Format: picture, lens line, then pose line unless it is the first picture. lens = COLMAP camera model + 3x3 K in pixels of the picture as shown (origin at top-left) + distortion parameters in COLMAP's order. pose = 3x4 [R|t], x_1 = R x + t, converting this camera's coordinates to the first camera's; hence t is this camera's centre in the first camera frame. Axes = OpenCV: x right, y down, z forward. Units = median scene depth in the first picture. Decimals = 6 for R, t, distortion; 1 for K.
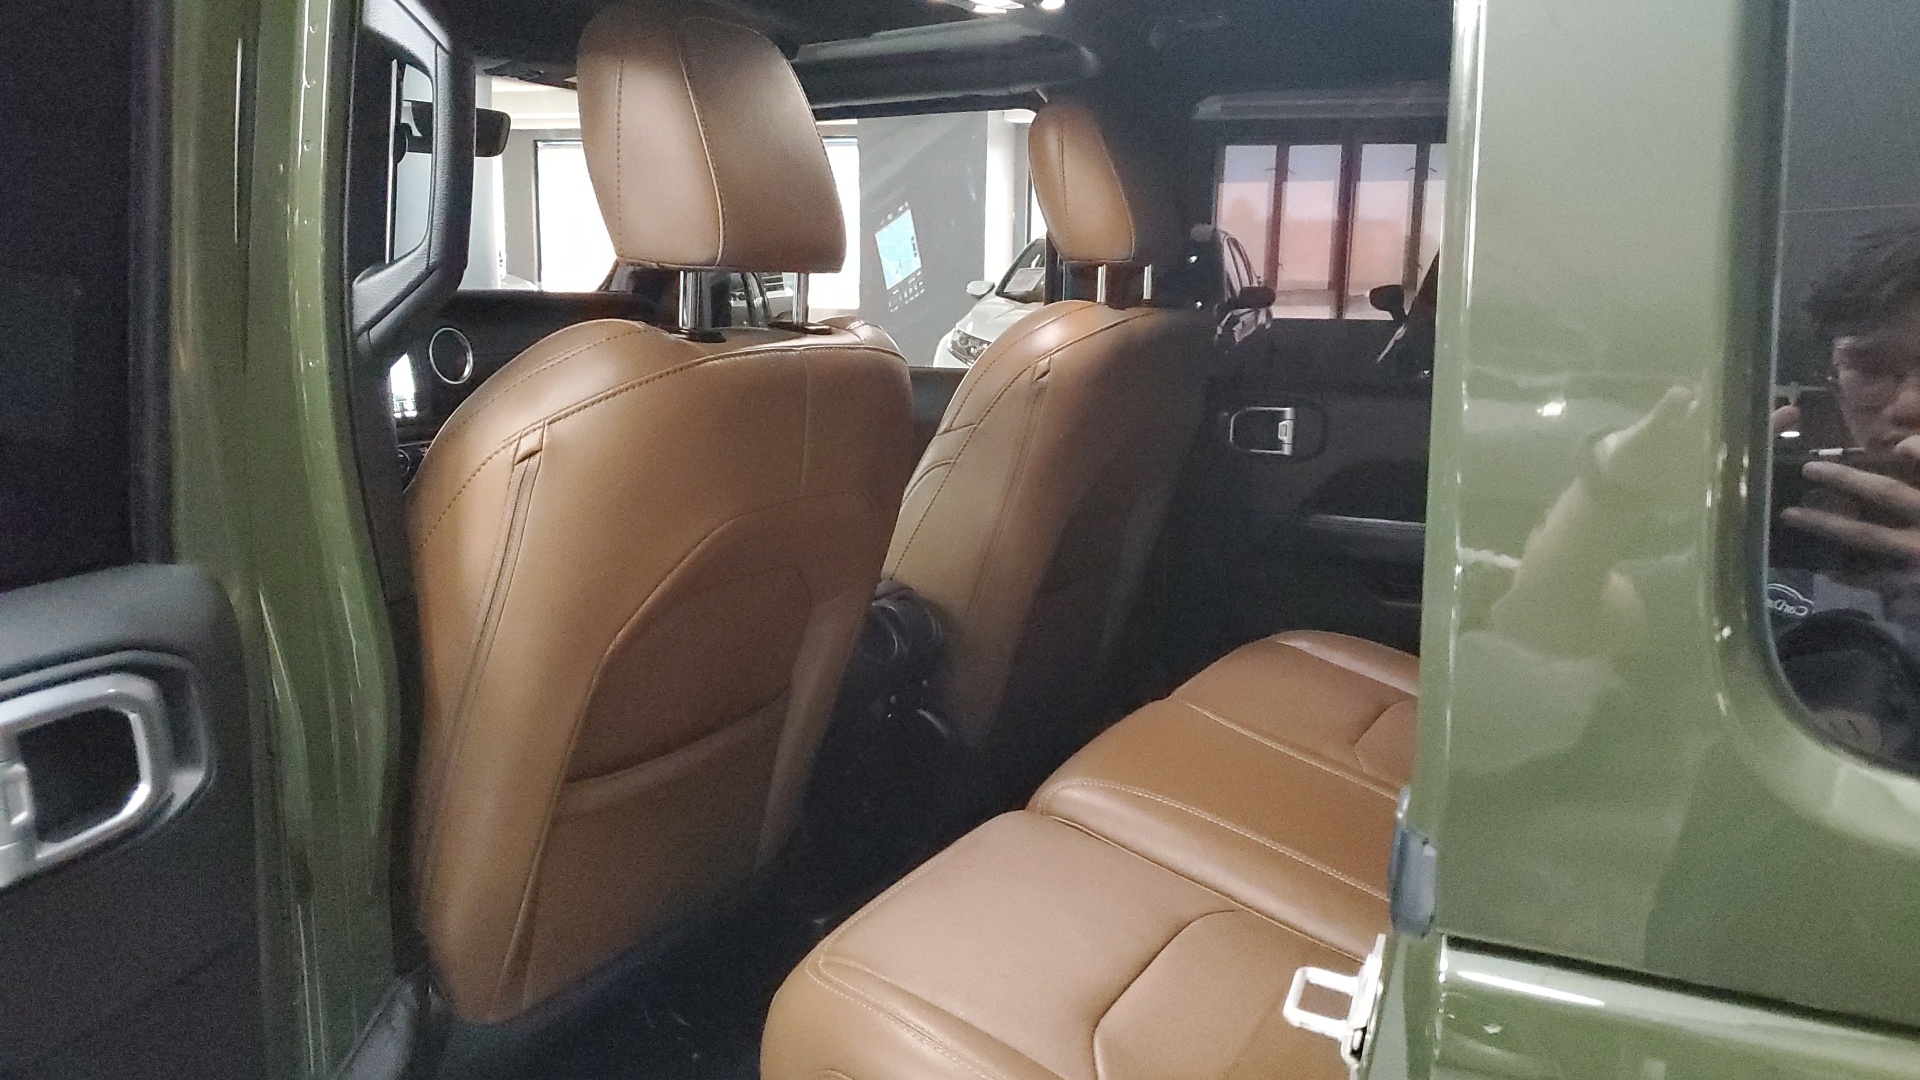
lens RADIAL K [[1487.8, 0, 960.0], [0, 1487.8, 540.0], [0, 0, 1]] dist [0.006877, 0.006350]
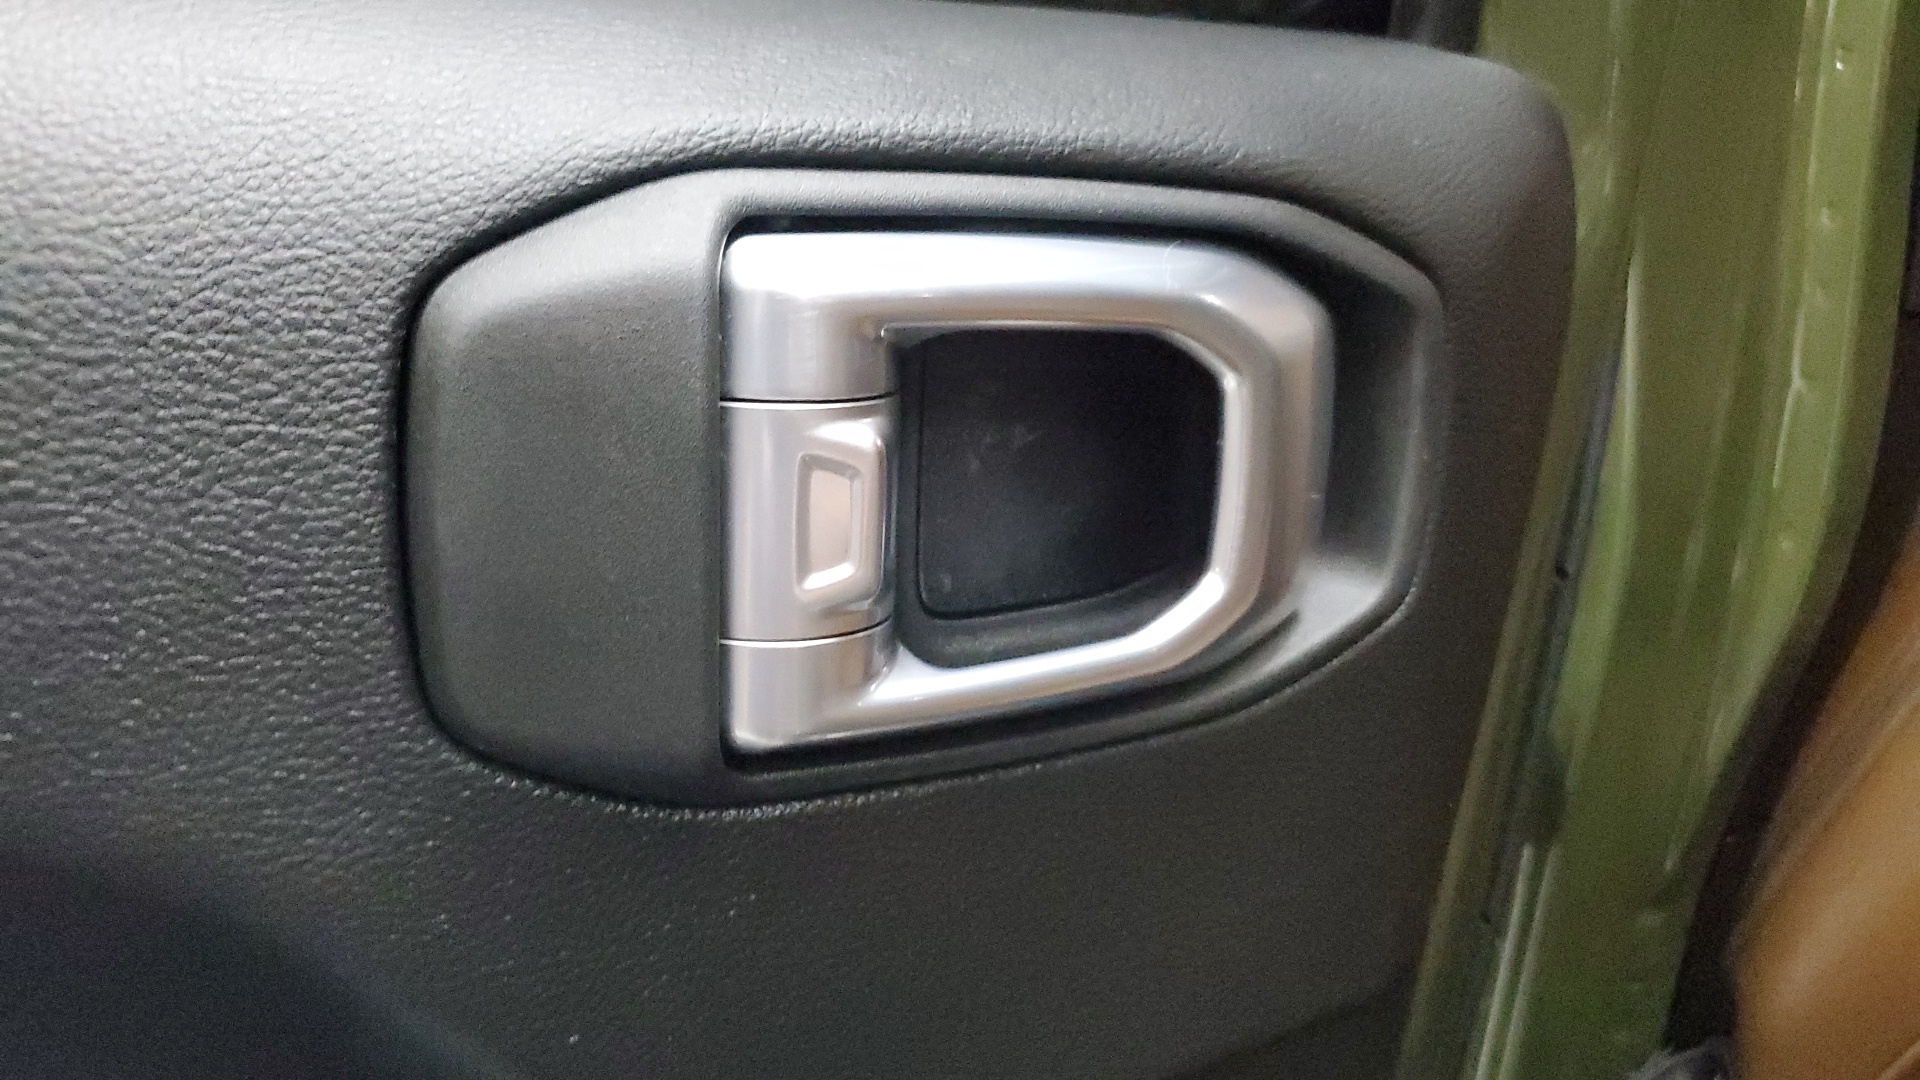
lens RADIAL K [[1478.2, 0, 960.0], [0, 1478.2, 540.0], [0, 0, 1]] dist [0.000177, -0.003065]
pose [[0.648137, 0.290765, -0.703828, -0.296723], [-0.187314, 0.956712, 0.222745, 0.076933], [0.738127, -0.012532, 0.674545, 0.625525]]
